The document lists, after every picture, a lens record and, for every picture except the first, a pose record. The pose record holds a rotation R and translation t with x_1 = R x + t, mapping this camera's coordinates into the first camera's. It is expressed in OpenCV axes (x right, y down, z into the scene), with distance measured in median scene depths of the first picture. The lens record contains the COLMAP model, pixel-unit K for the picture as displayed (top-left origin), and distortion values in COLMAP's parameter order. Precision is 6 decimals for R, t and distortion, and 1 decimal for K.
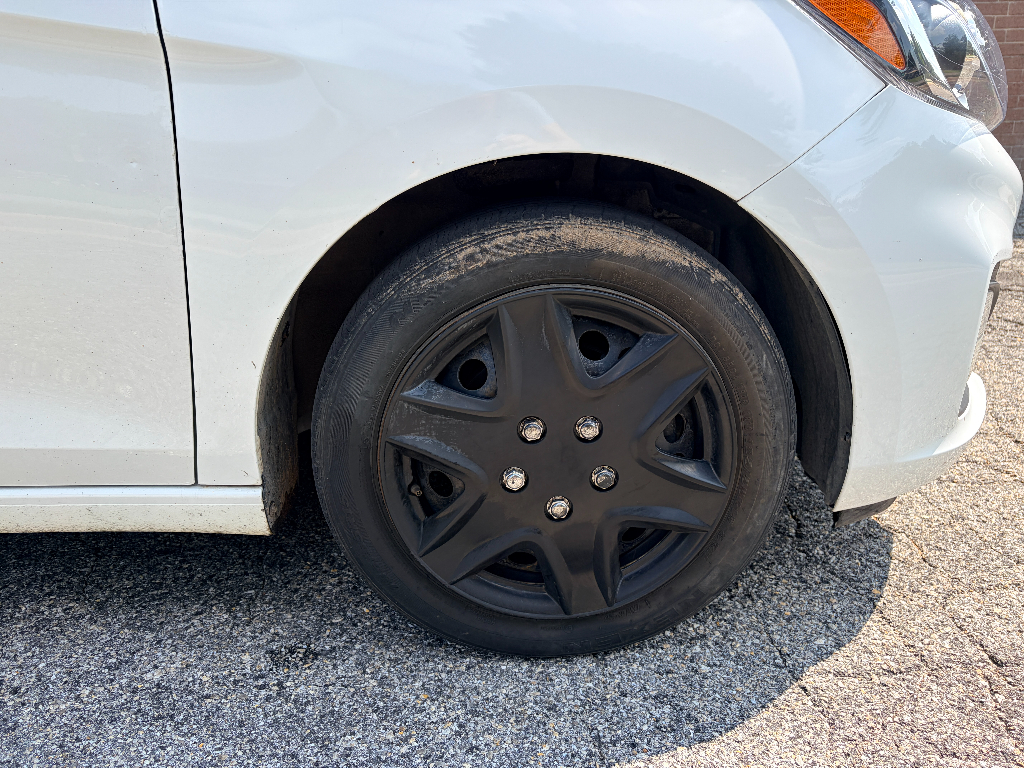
lens RADIAL K [[774.4, 0, 511.6], [0, 774.4, 382.4], [0, 0, 1]] dist [0.046526, -0.045851]
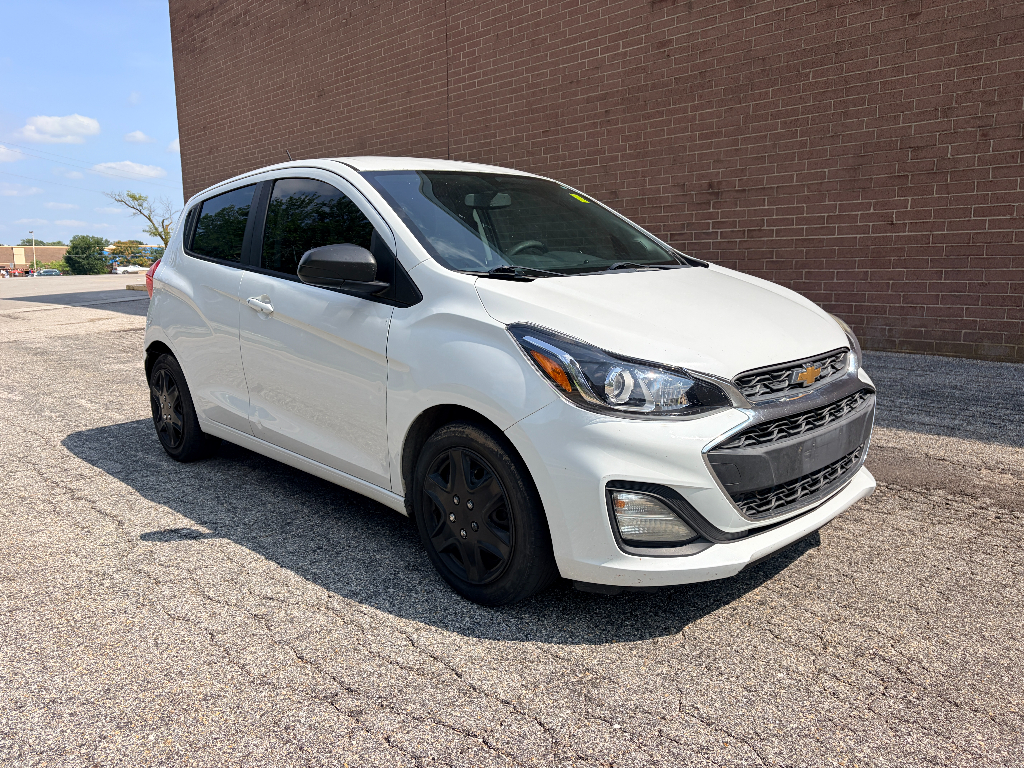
lens RADIAL K [[774.4, 0, 509.7], [0, 774.4, 381.2], [0, 0, 1]] dist [0.046526, -0.045851]
pose [[0.661740, 0.137603, -0.736998, 1.983983], [-0.230692, 0.972692, -0.025526, -0.298765], [0.713360, 0.186911, 0.675413, -0.725716]]
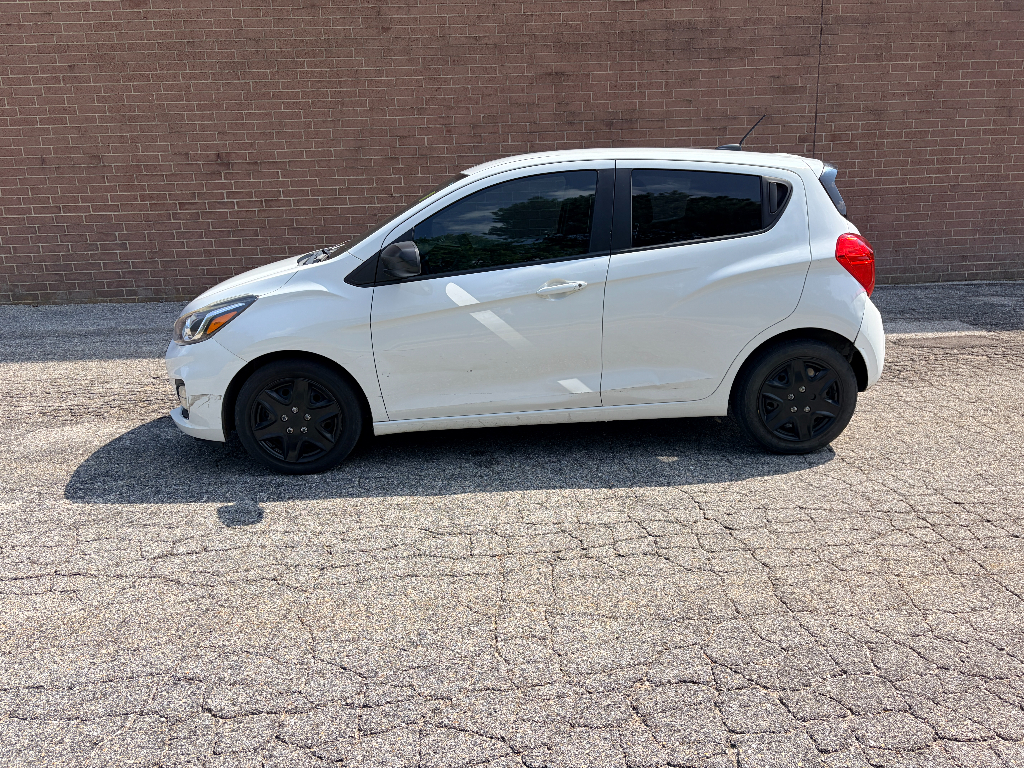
lens RADIAL K [[774.4, 0, 518.2], [0, 774.4, 385.7], [0, 0, 1]] dist [0.046526, -0.045851]
pose [[0.999851, -0.004558, 0.016667, 0.032821], [0.005570, 0.998112, -0.061174, 0.077636], [-0.016356, 0.061258, 0.997988, -2.646610]]
